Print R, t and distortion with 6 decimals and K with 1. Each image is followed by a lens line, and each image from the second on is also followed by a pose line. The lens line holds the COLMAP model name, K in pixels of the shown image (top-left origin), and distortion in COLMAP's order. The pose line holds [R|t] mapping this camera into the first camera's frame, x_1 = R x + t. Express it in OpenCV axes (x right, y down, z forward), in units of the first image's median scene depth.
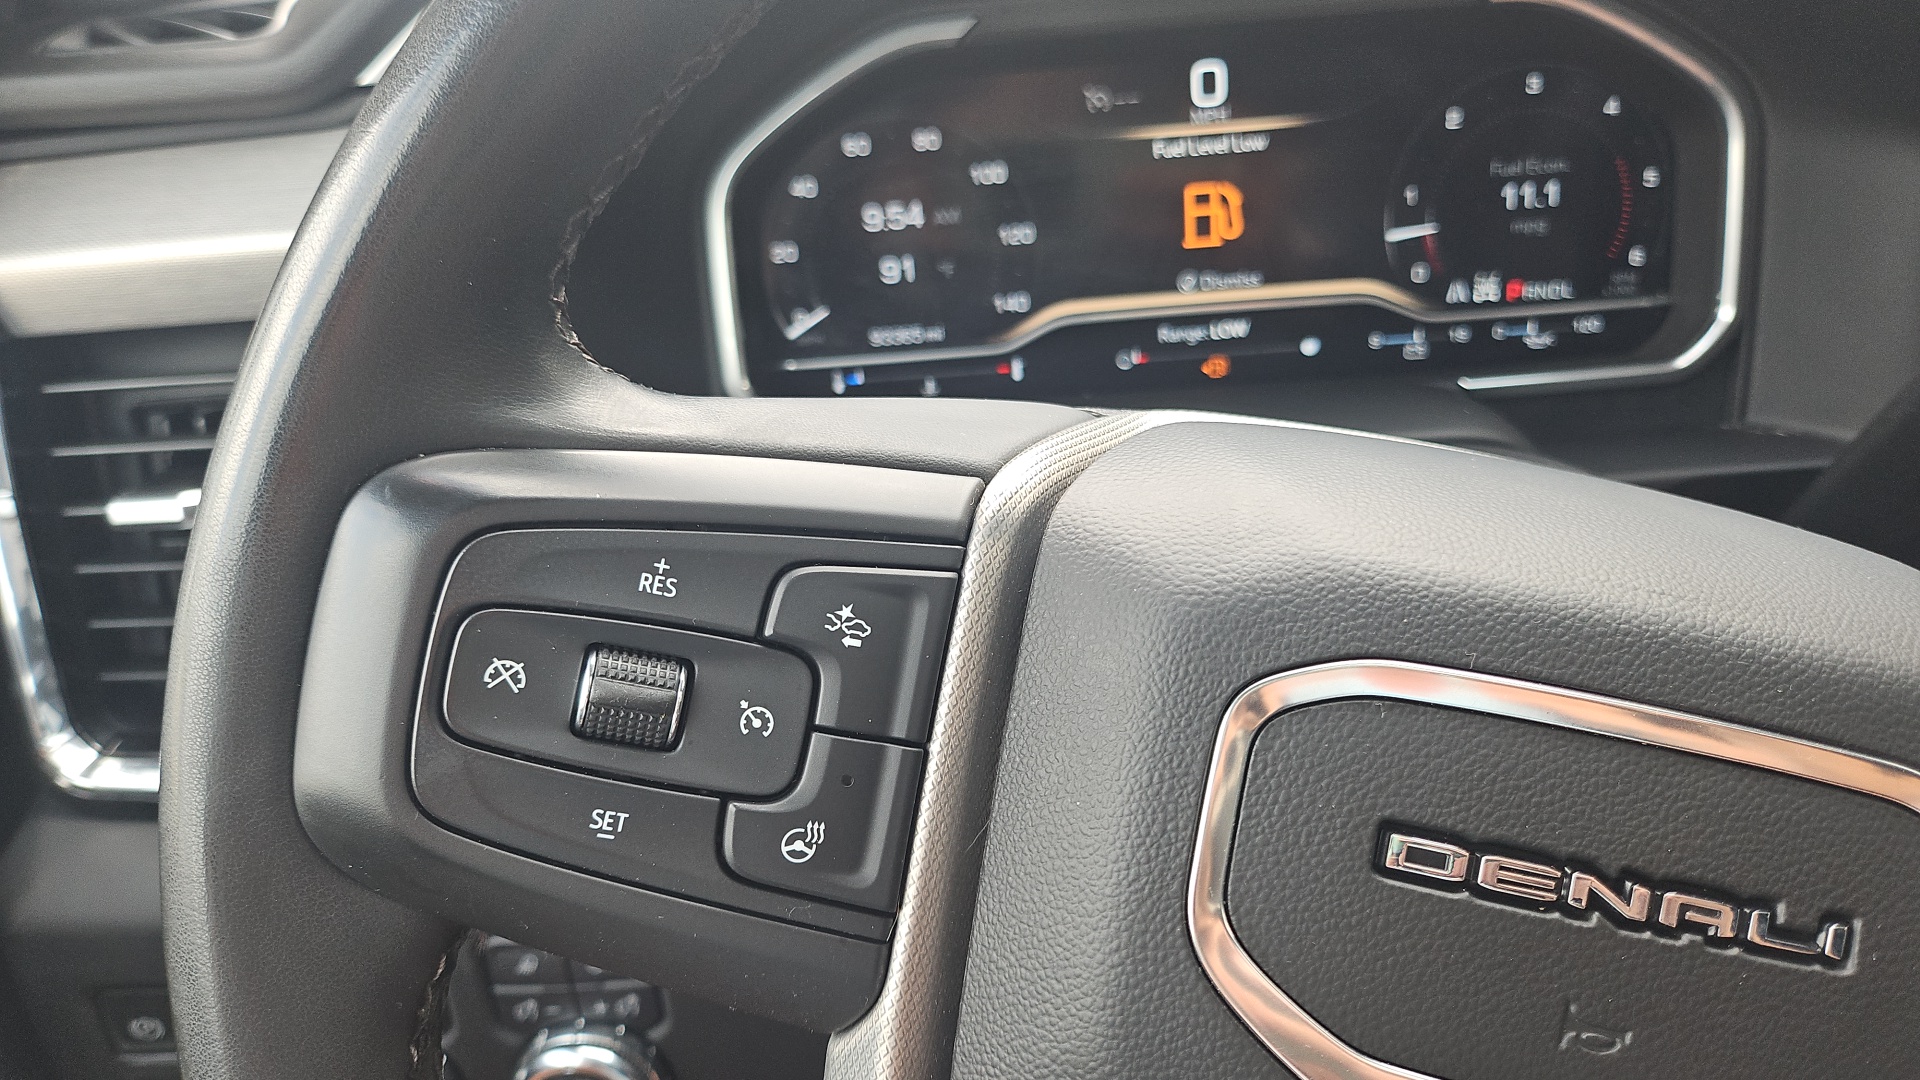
lens RADIAL K [[1334.9, 0, 962.3], [0, 1334.9, 548.0], [0, 0, 1]] dist [0.003796, -0.005185]
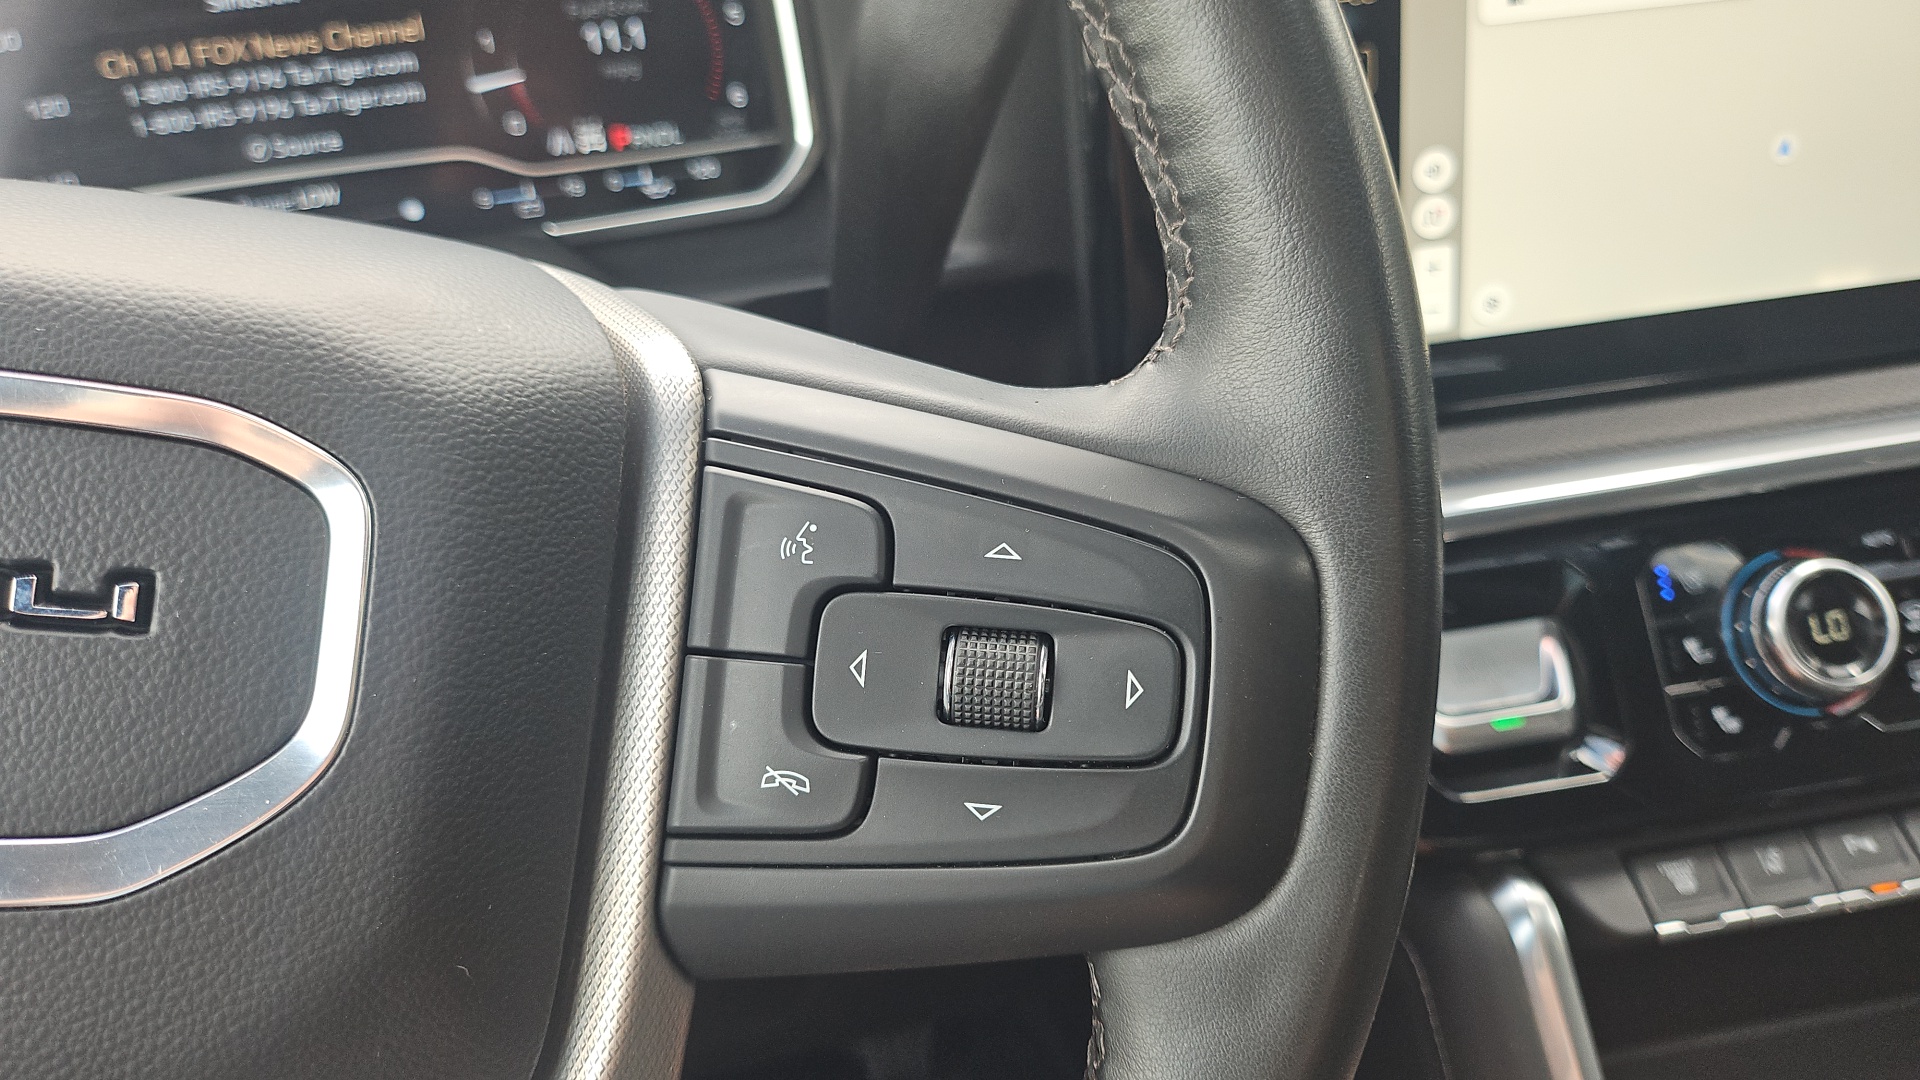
lens RADIAL K [[1334.9, 0, 962.3], [0, 1334.9, 548.0], [0, 0, 1]] dist [0.003796, -0.005185]
pose [[0.965946, -0.122814, 0.227739, 0.402598], [0.125111, 0.992133, 0.004377, 0.131852], [-0.226485, 0.024265, 0.973712, 0.006775]]
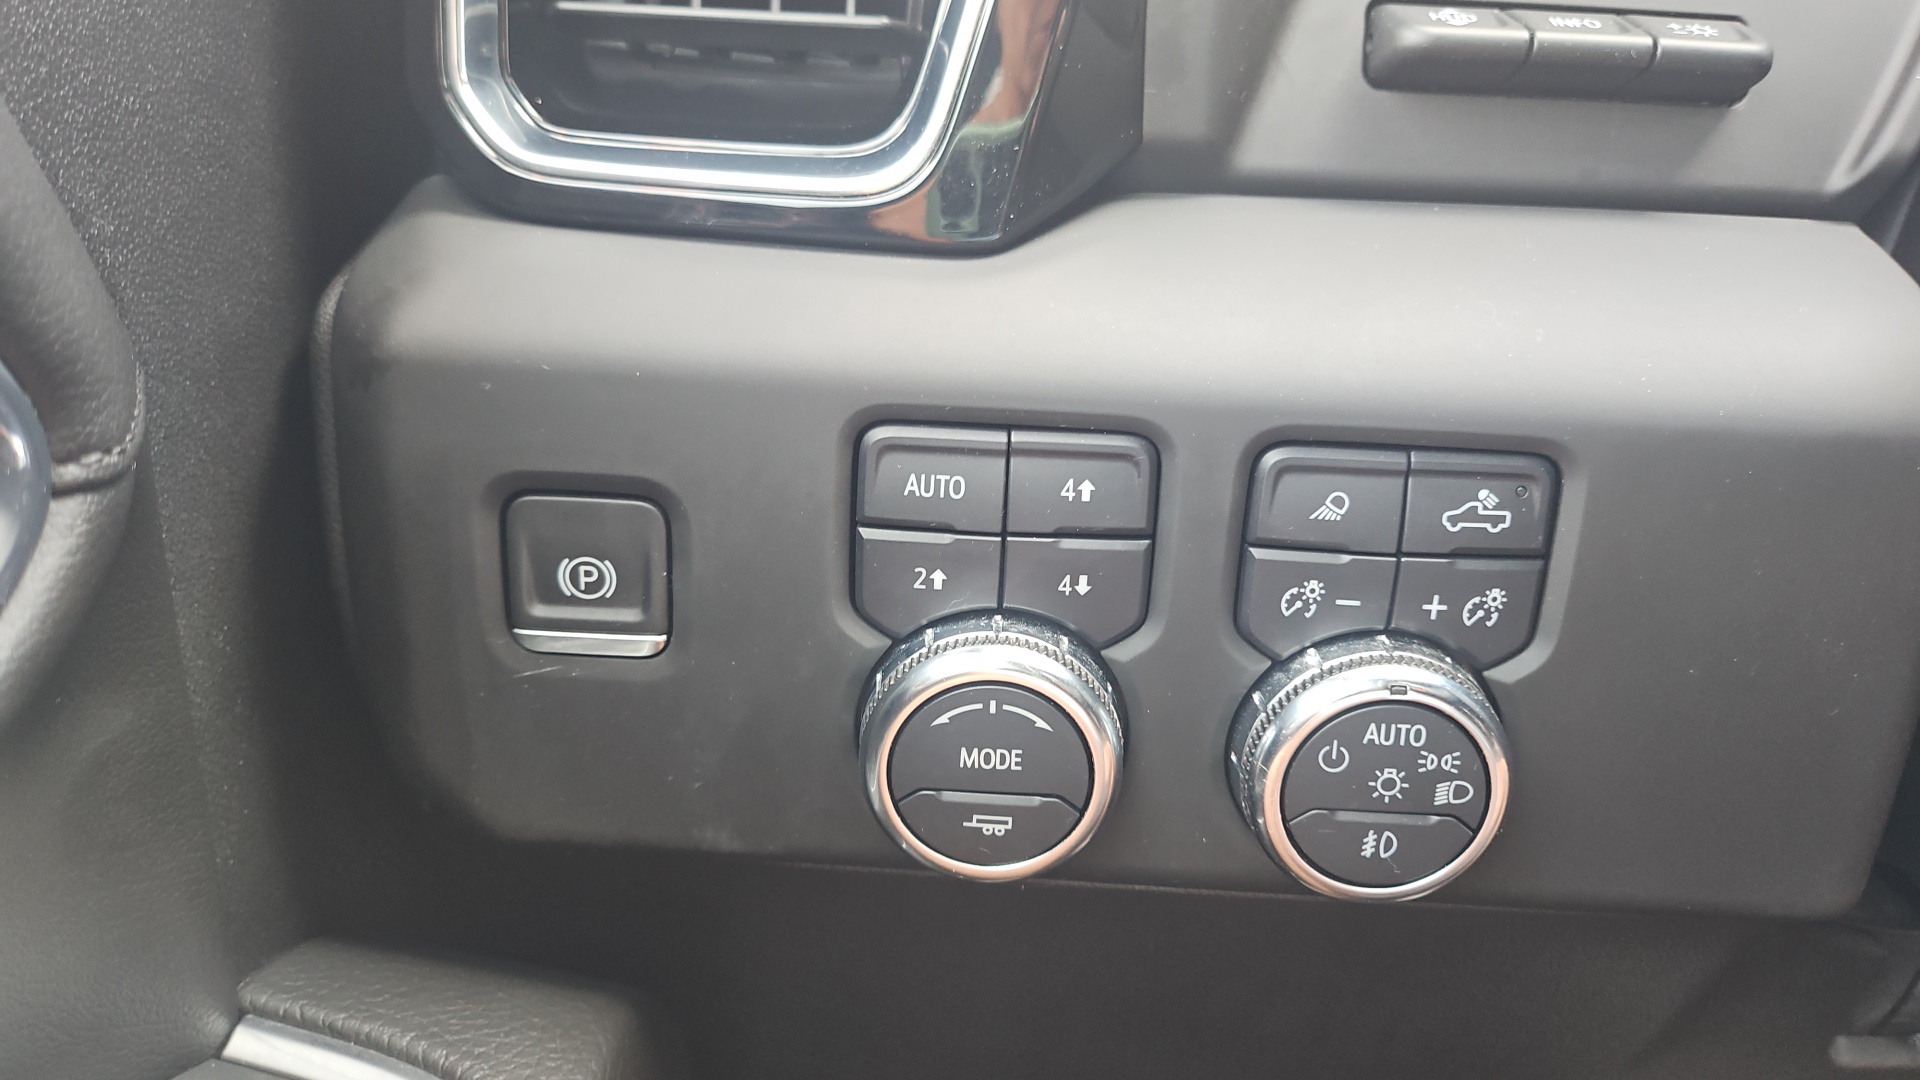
lens RADIAL K [[1334.9, 0, 962.3], [0, 1334.9, 548.0], [0, 0, 1]] dist [0.003796, -0.005185]
pose [[0.992118, 0.113572, 0.052936, -0.432095], [-0.108782, 0.990341, -0.085970, 0.335800], [-0.062189, 0.079534, 0.994890, 0.385575]]
